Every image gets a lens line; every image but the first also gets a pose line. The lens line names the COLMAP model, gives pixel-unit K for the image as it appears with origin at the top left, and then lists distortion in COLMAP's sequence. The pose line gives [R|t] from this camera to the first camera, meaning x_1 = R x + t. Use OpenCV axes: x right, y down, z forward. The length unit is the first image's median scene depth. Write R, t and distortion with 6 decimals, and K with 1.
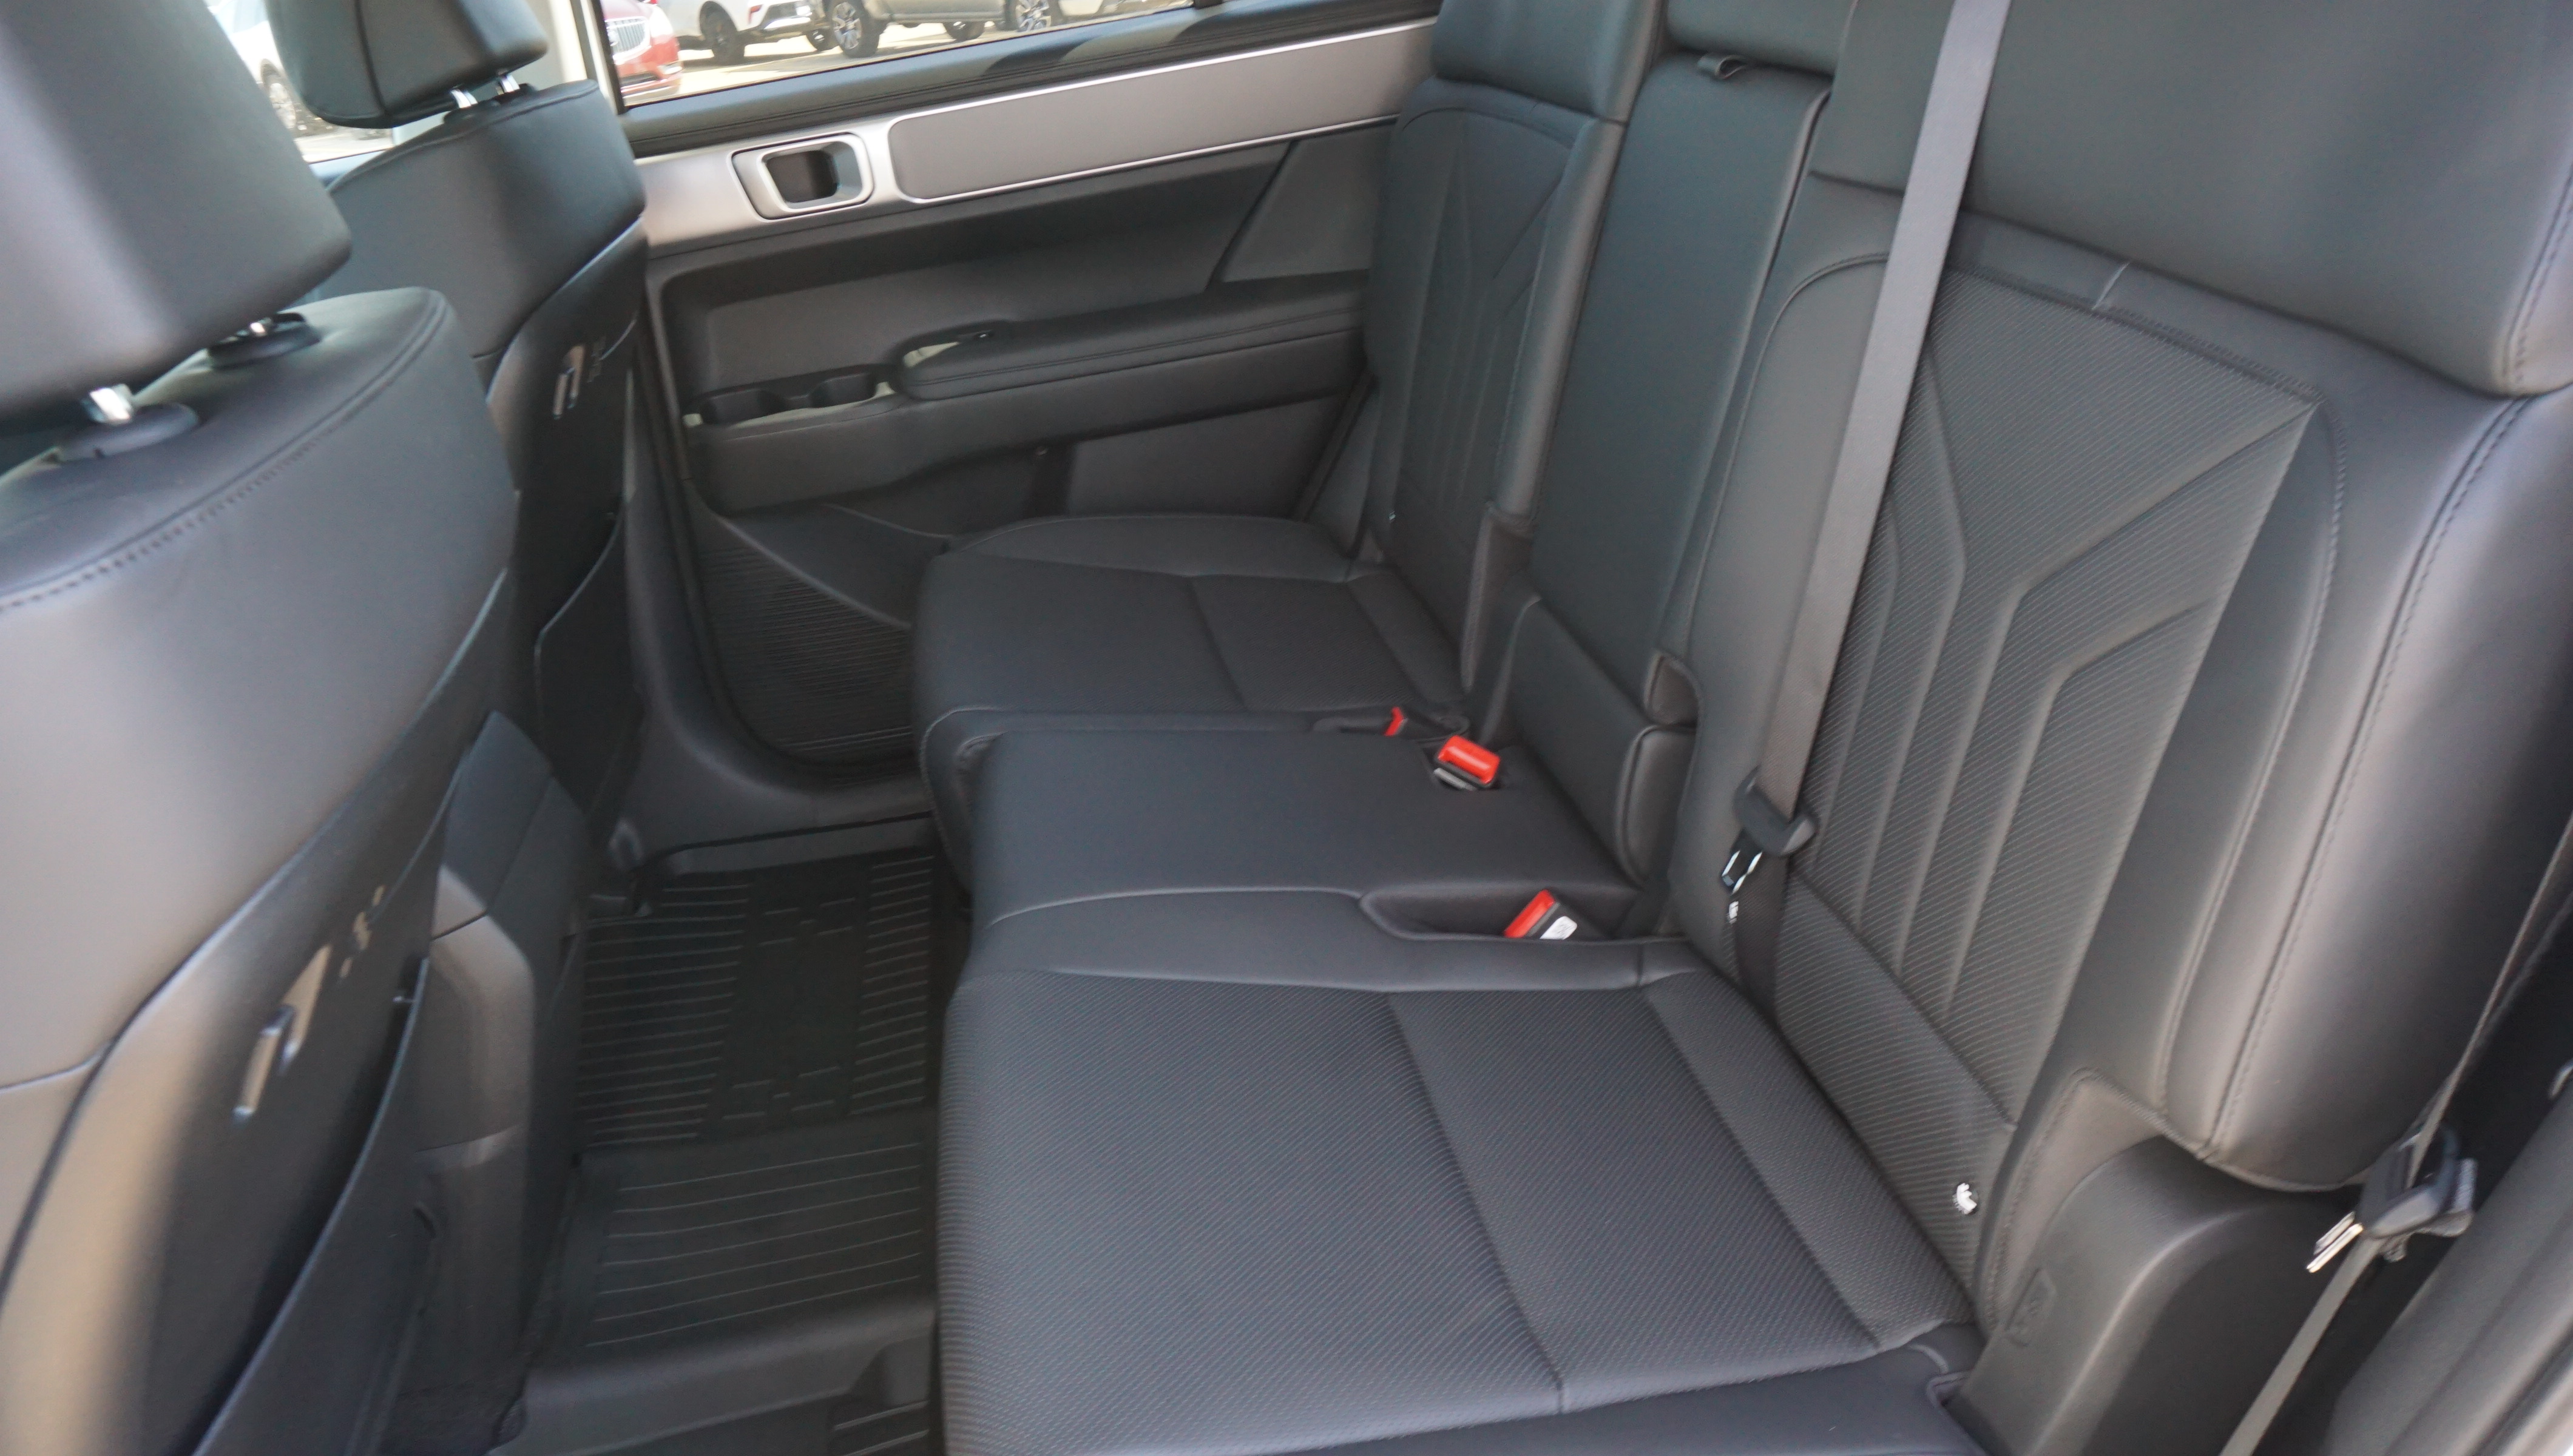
lens RADIAL K [[1714.0, 0, 1293.8], [0, 1714.0, 725.3], [0, 0, 1]] dist [-0.055983, 0.047025]
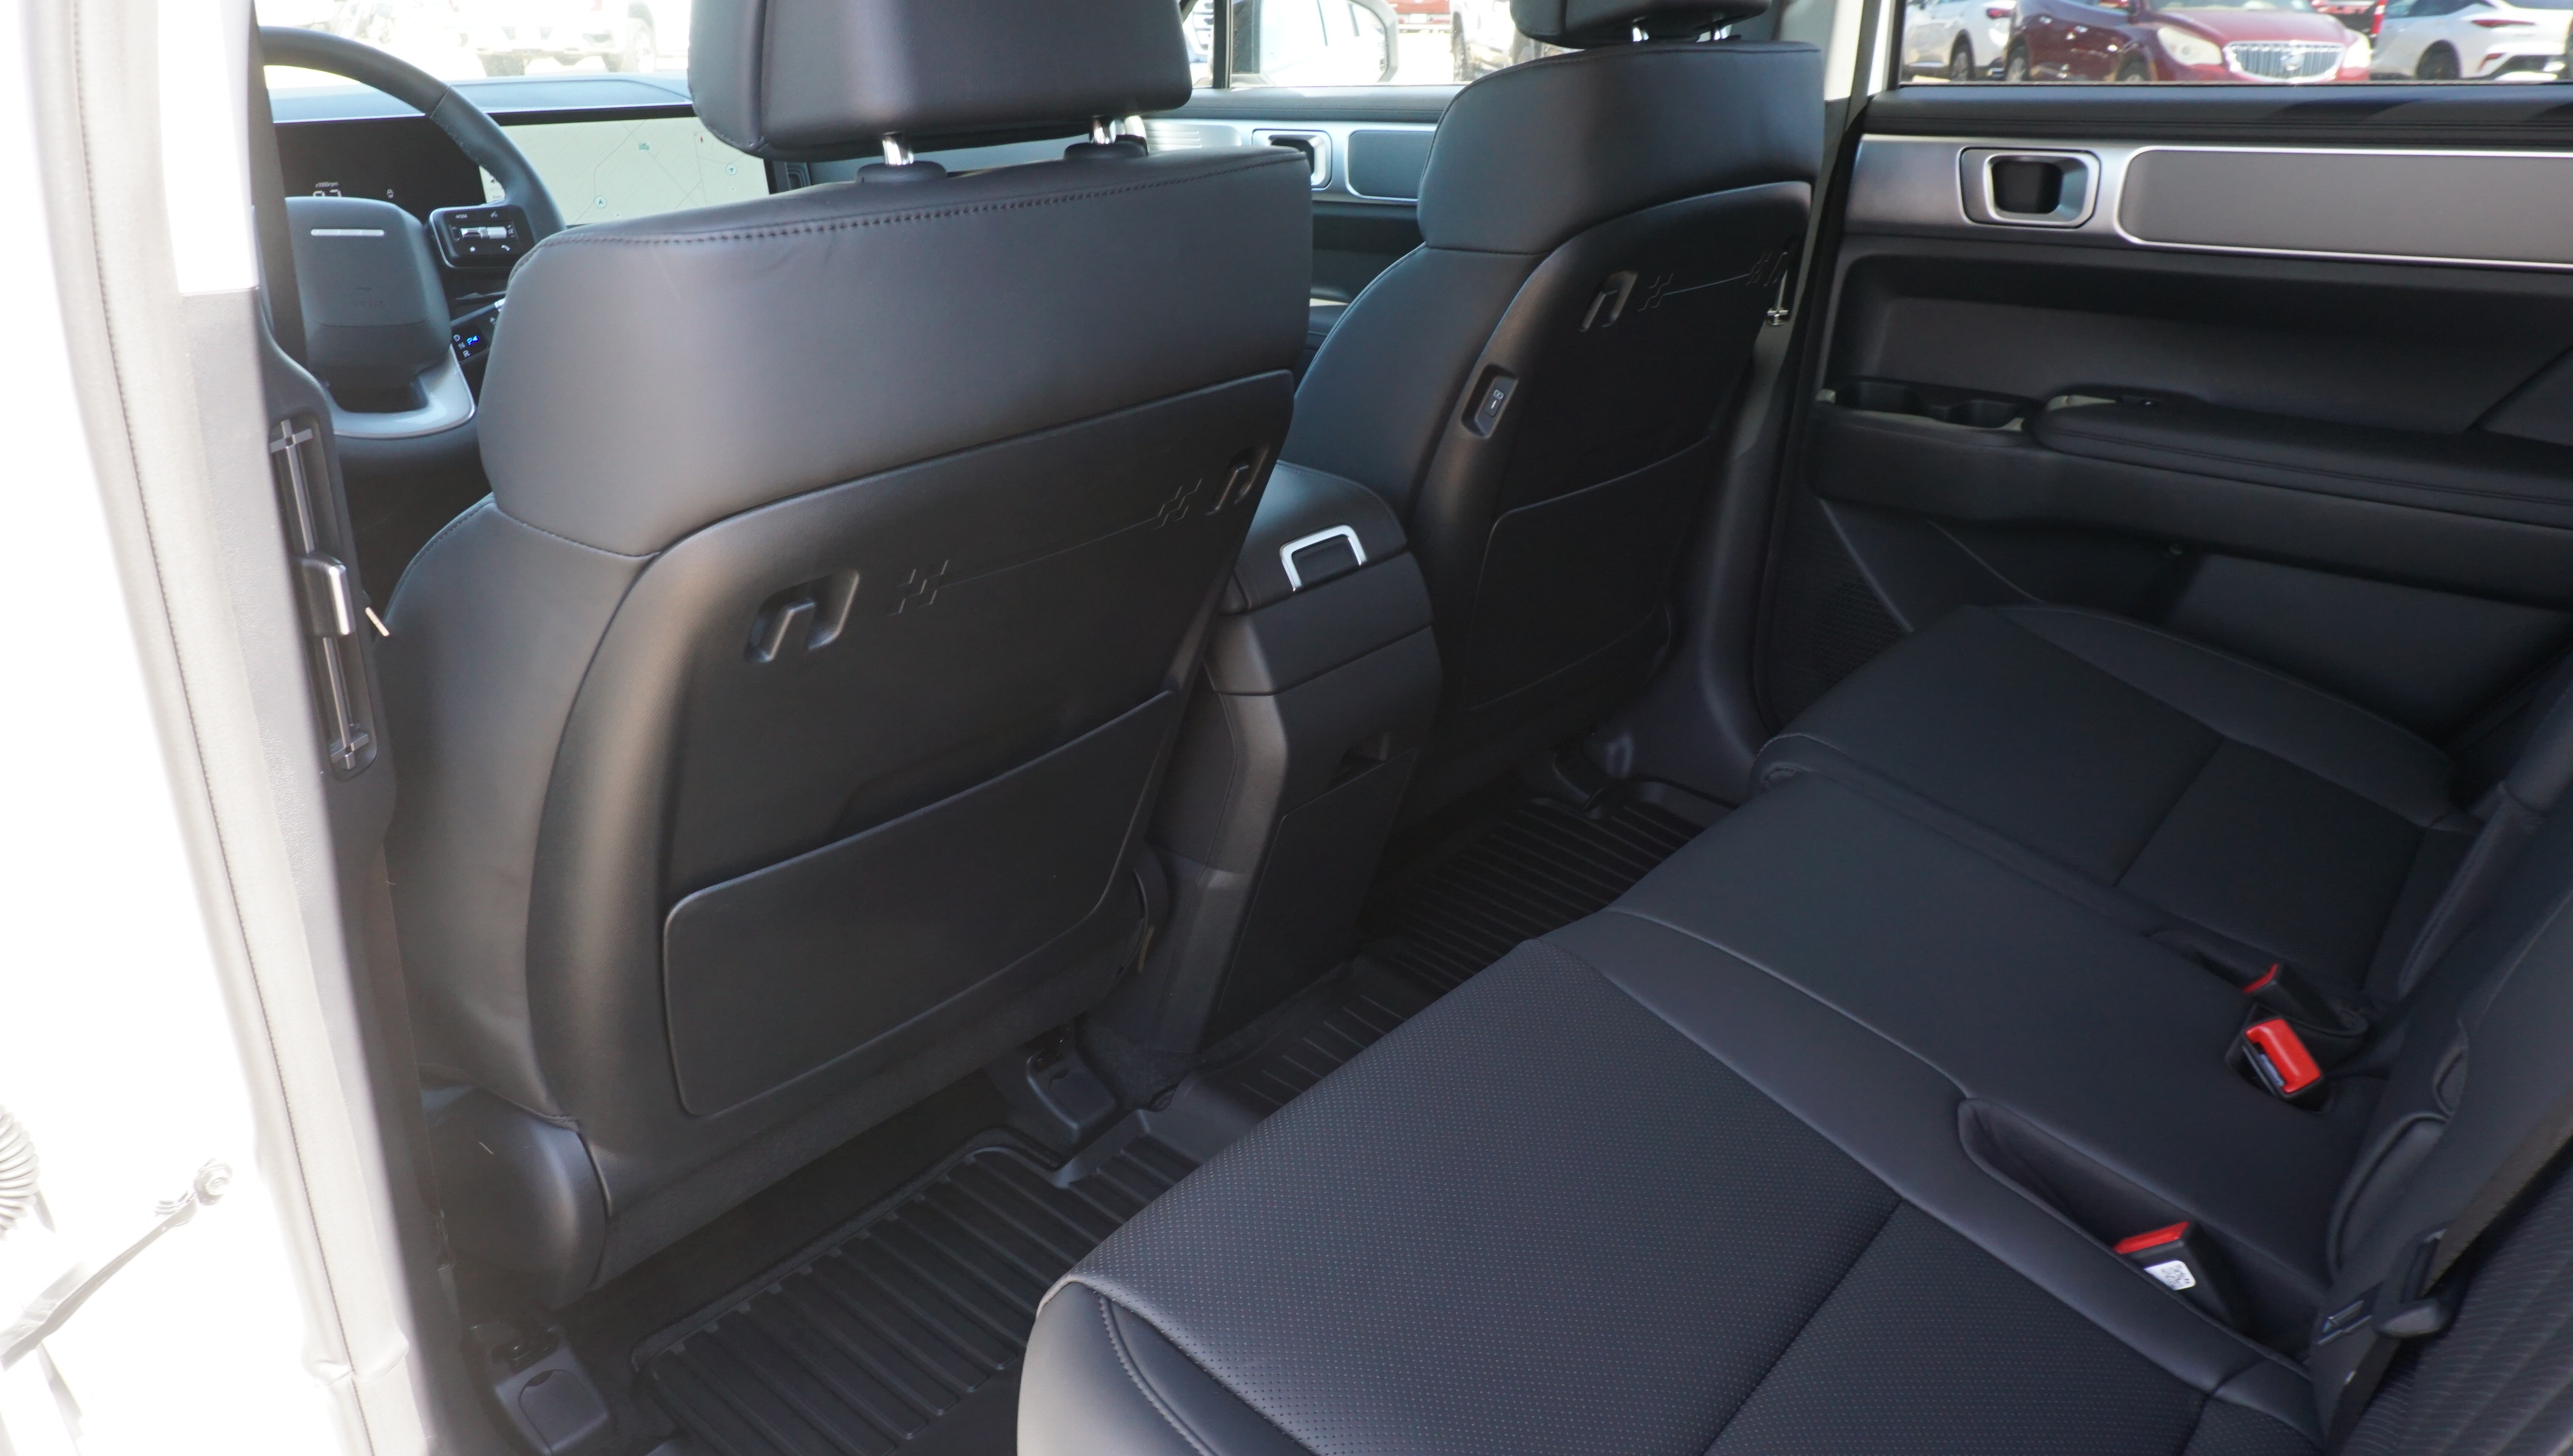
lens RADIAL K [[1725.1, 0, 1299.6], [0, 1725.1, 731.7], [0, 0, 1]] dist [-0.062947, 0.051196]
pose [[0.624336, 0.406216, -0.667228, 0.303717], [-0.405815, 0.898513, 0.167298, -0.064600], [0.667472, 0.166321, 0.725822, 0.135527]]
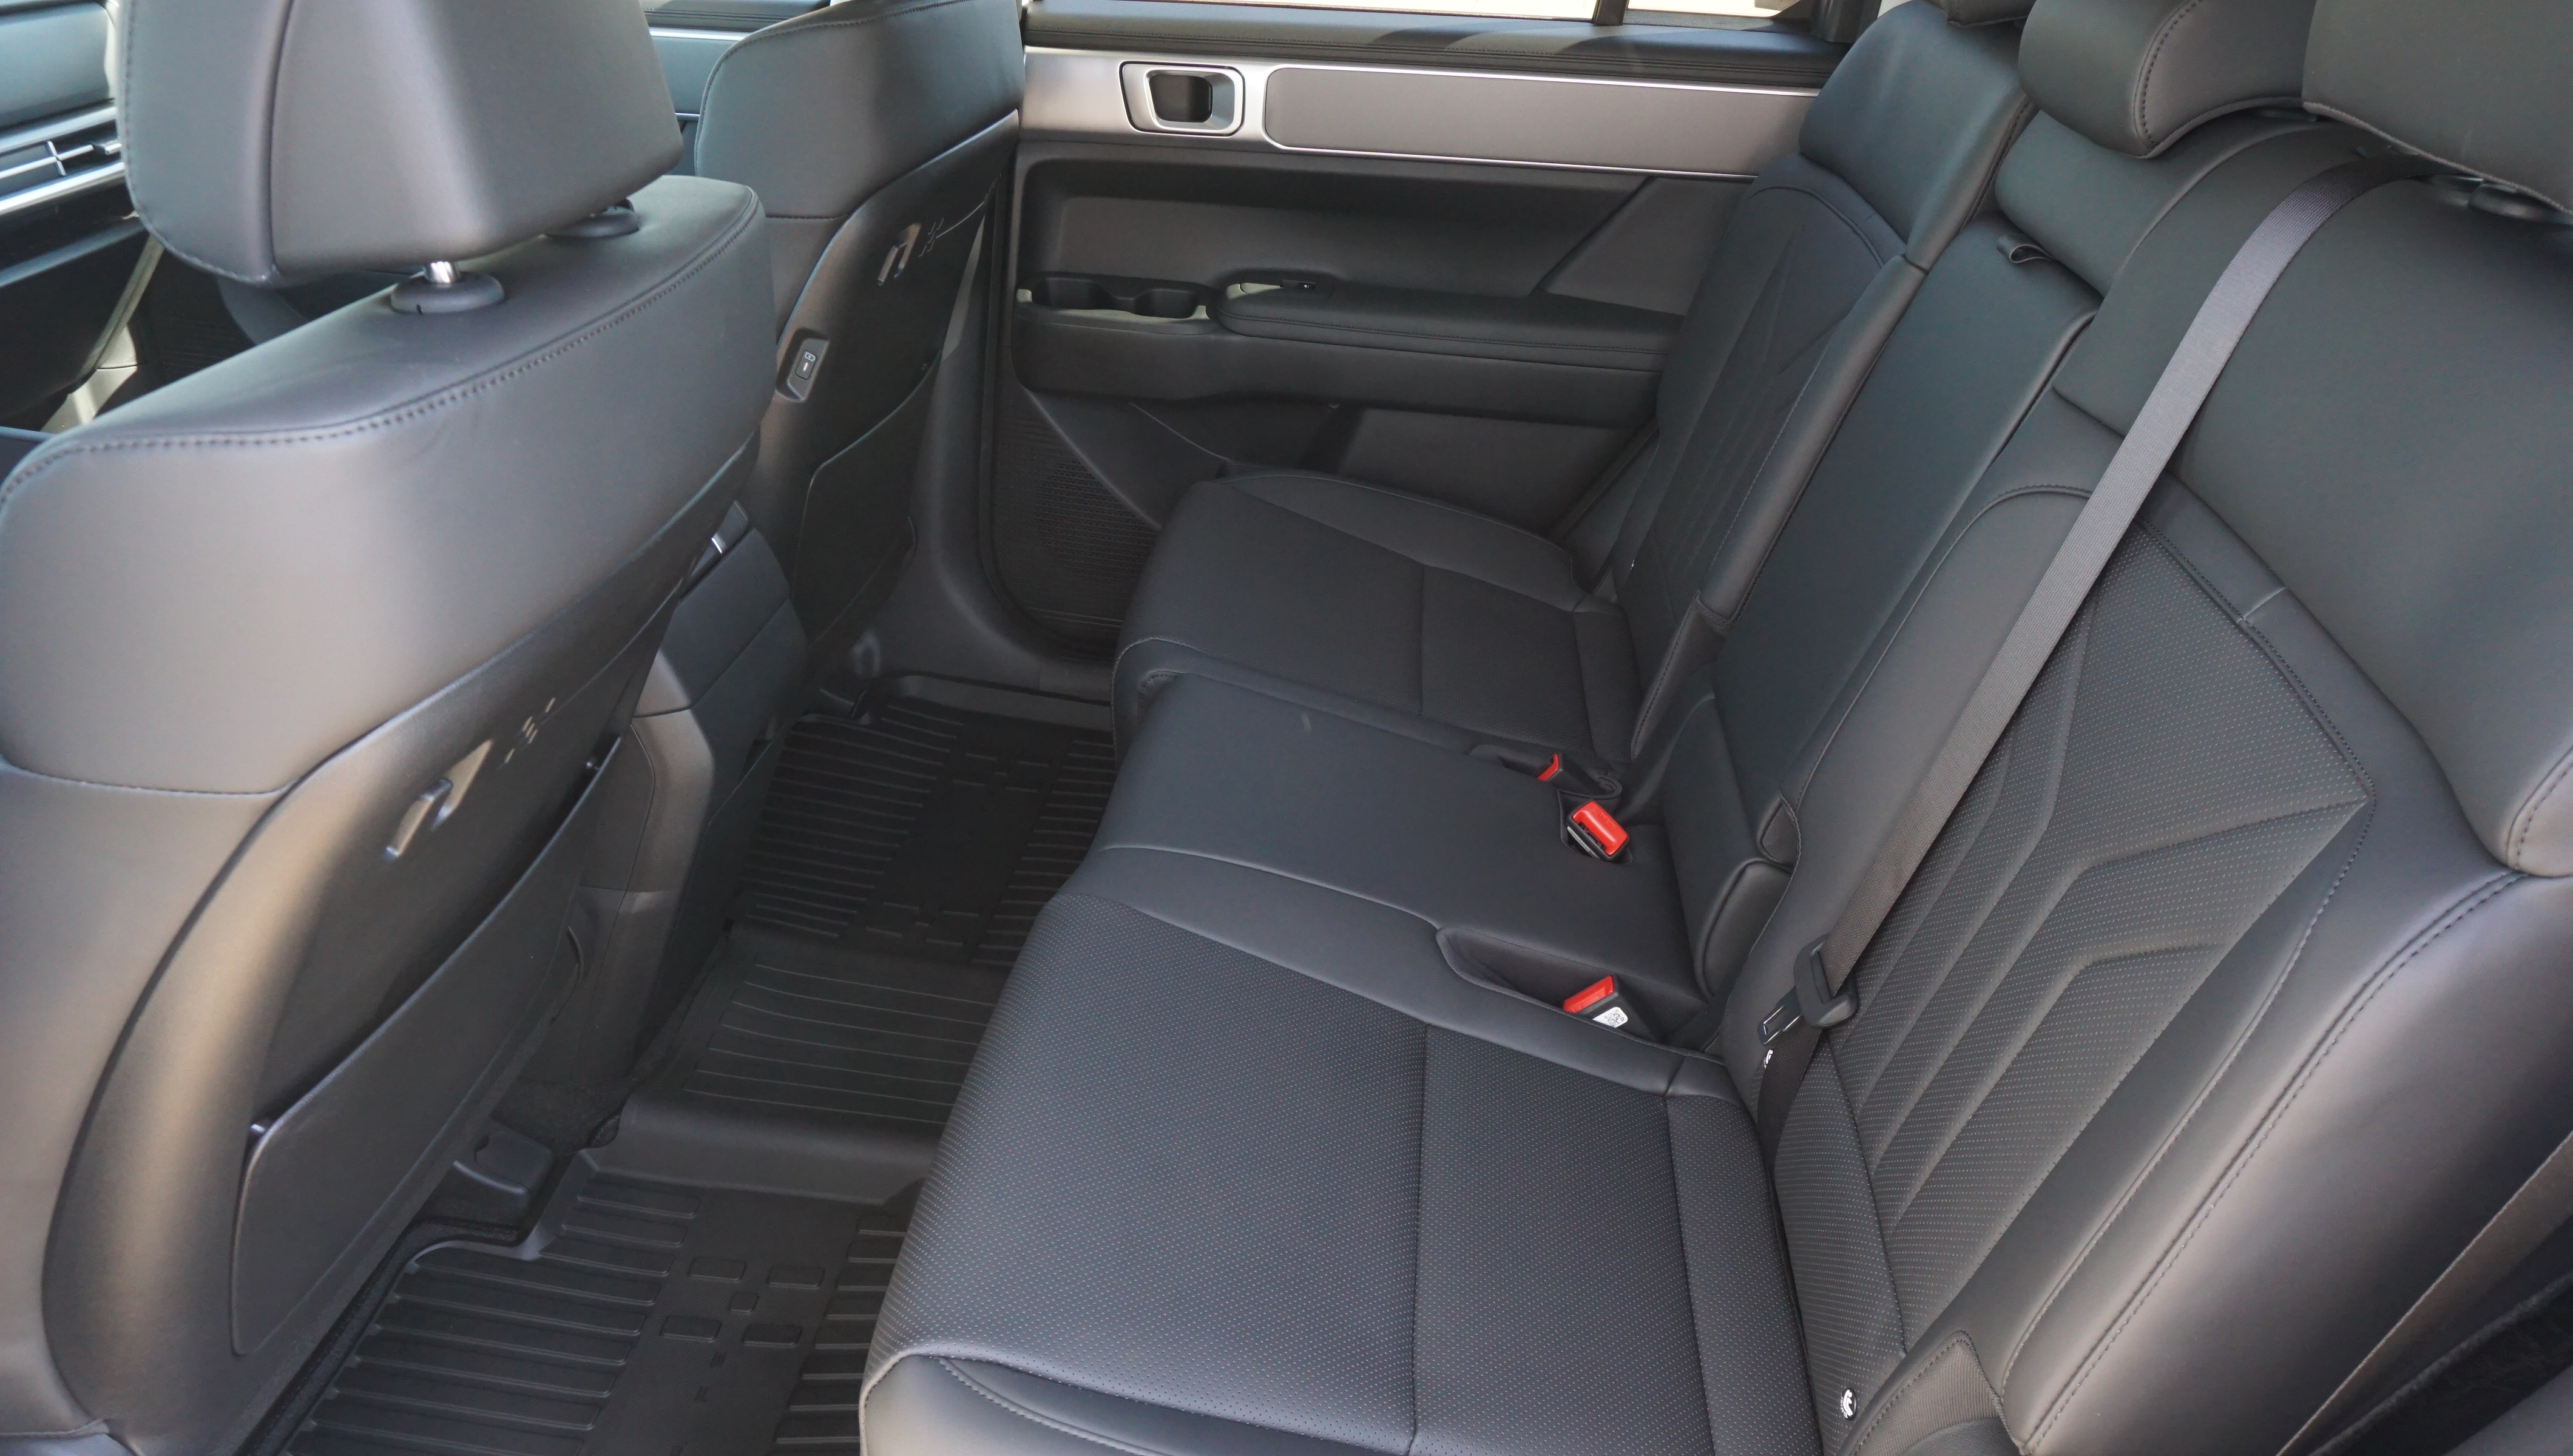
lens RADIAL K [[1714.0, 0, 1293.8], [0, 1714.0, 725.3], [0, 0, 1]] dist [-0.055983, 0.047025]
pose [[0.943420, 0.290970, -0.159045, 0.081529], [-0.283024, 0.956479, 0.071024, -0.065689], [0.172790, -0.021992, 0.984713, -0.049052]]
